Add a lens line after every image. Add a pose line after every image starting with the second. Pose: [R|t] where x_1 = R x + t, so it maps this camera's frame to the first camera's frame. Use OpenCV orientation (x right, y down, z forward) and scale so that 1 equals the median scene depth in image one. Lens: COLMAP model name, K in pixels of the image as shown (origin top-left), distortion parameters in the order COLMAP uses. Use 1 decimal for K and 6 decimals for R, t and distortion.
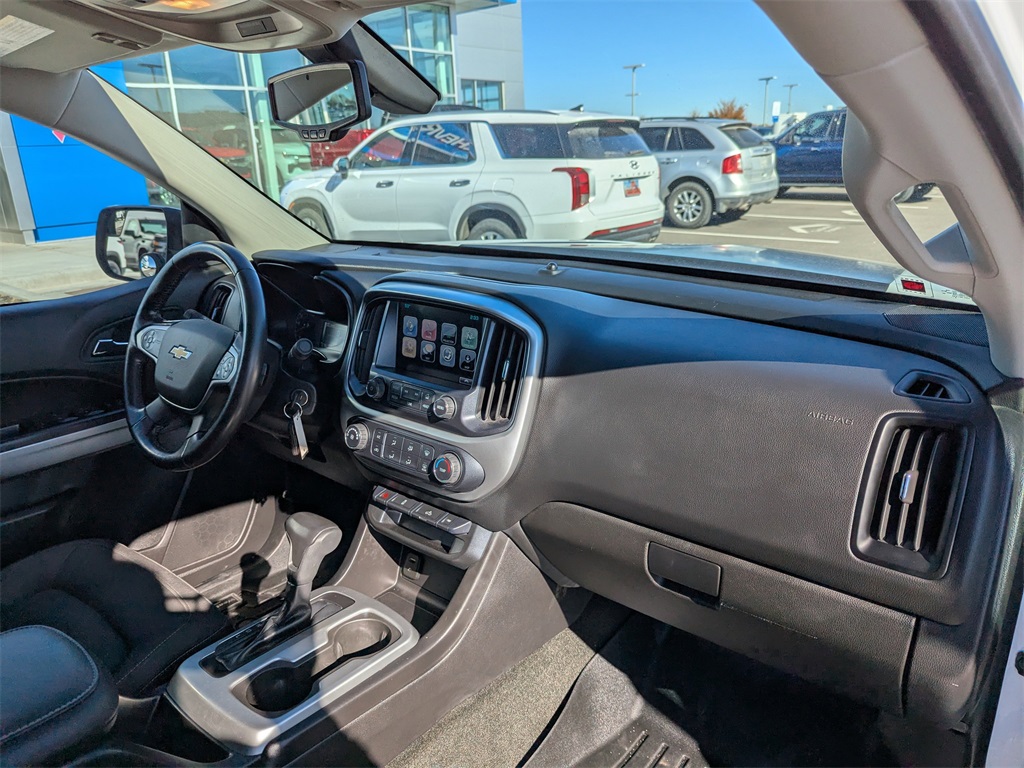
lens RADIAL K [[721.6, 0, 495.9], [0, 721.6, 381.1], [0, 0, 1]] dist [0.043107, -0.038115]
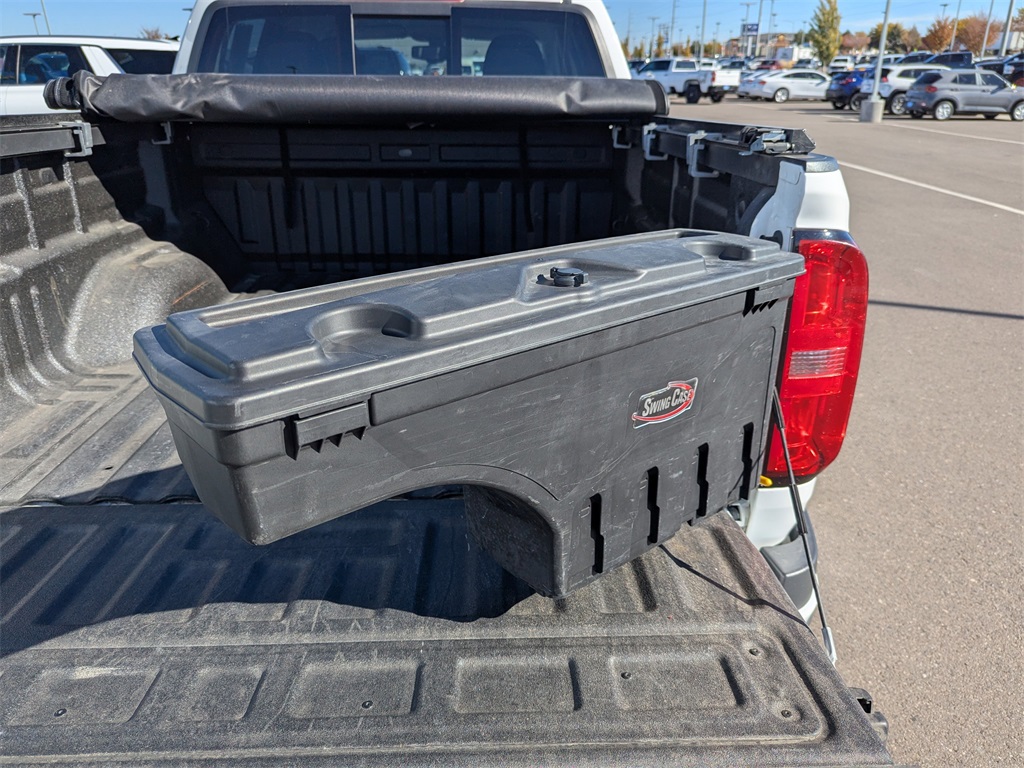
lens RADIAL K [[721.6, 0, 519.6], [0, 721.6, 385.9], [0, 0, 1]] dist [0.043107, -0.038115]
pose [[0.741822, -0.240050, 0.626160, -0.377235], [0.187081, 0.970745, 0.150515, 0.124438], [-0.643973, 0.005487, 0.765028, -0.335247]]
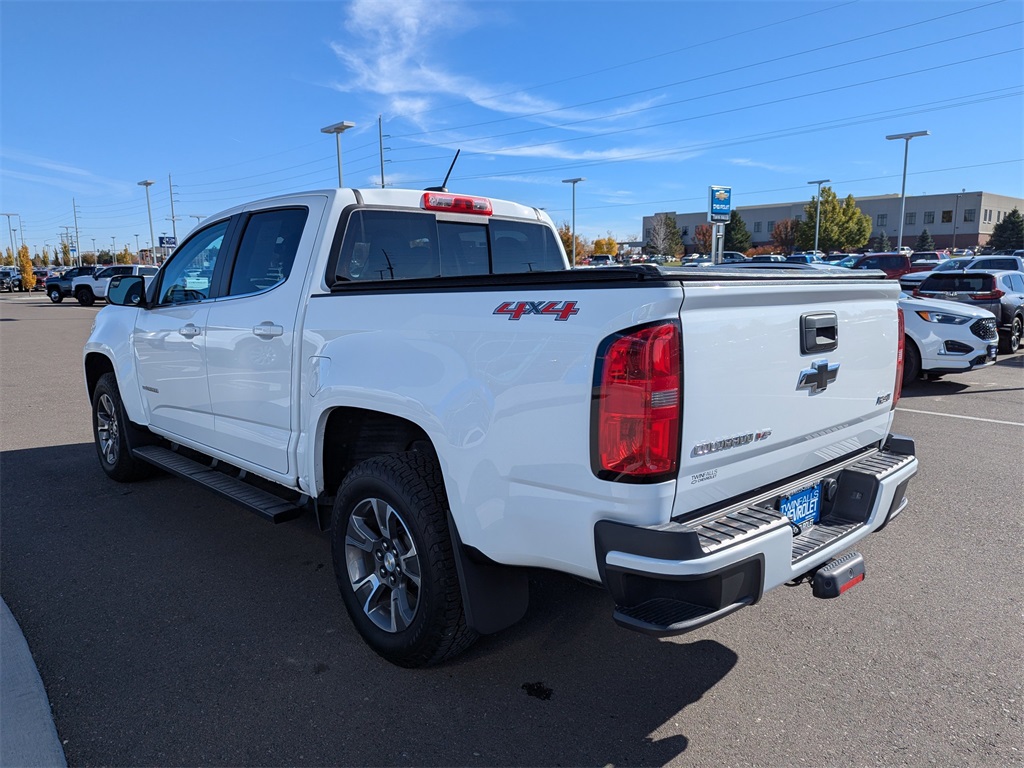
lens RADIAL K [[721.6, 0, 505.7], [0, 721.6, 394.1], [0, 0, 1]] dist [0.043107, -0.038115]
pose [[0.118158, -0.128667, 0.984624, -0.640738], [0.306304, 0.947939, 0.087116, 0.076444], [-0.944572, 0.291301, 0.151418, -0.121034]]
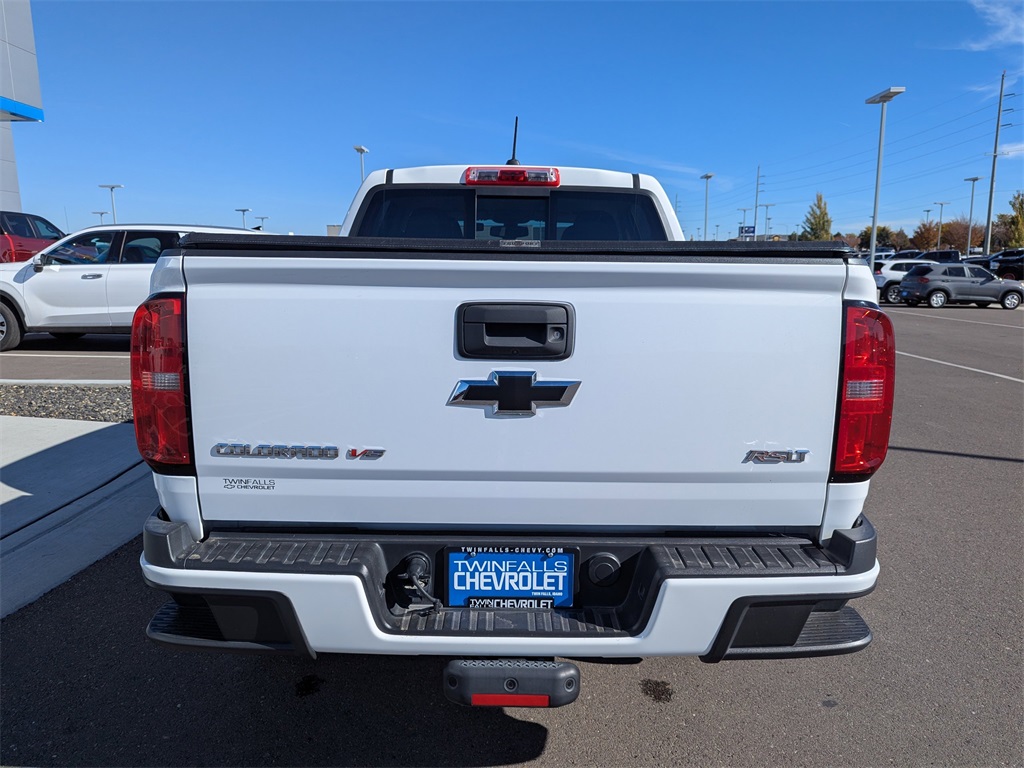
lens RADIAL K [[721.6, 0, 514.6], [0, 721.6, 395.2], [0, 0, 1]] dist [0.043107, -0.038115]
pose [[0.758154, -0.081141, 0.647007, -0.459674], [0.173056, 0.981684, -0.079672, 0.153685], [-0.628692, 0.172372, 0.758310, -0.360763]]
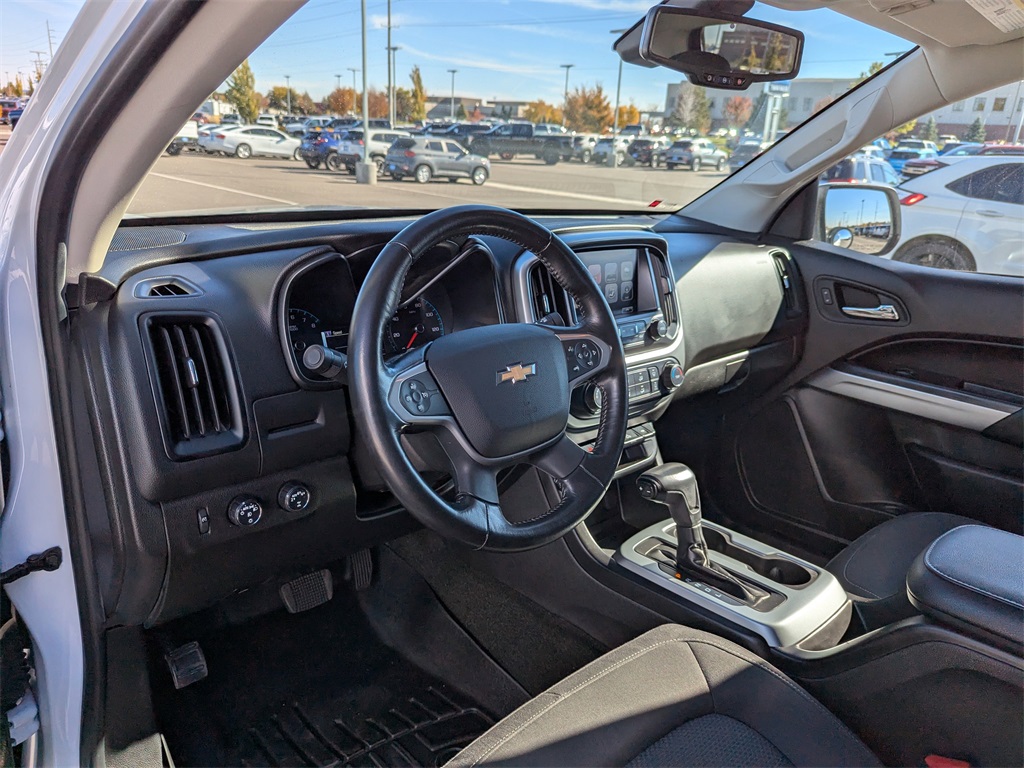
lens RADIAL K [[721.6, 0, 496.8], [0, 721.6, 388.0], [0, 0, 1]] dist [0.043107, -0.038115]
pose [[0.127658, -0.283298, 0.950497, -0.167828], [0.246678, 0.937294, 0.246233, -0.030590], [-0.960653, 0.203033, 0.189537, 0.141572]]
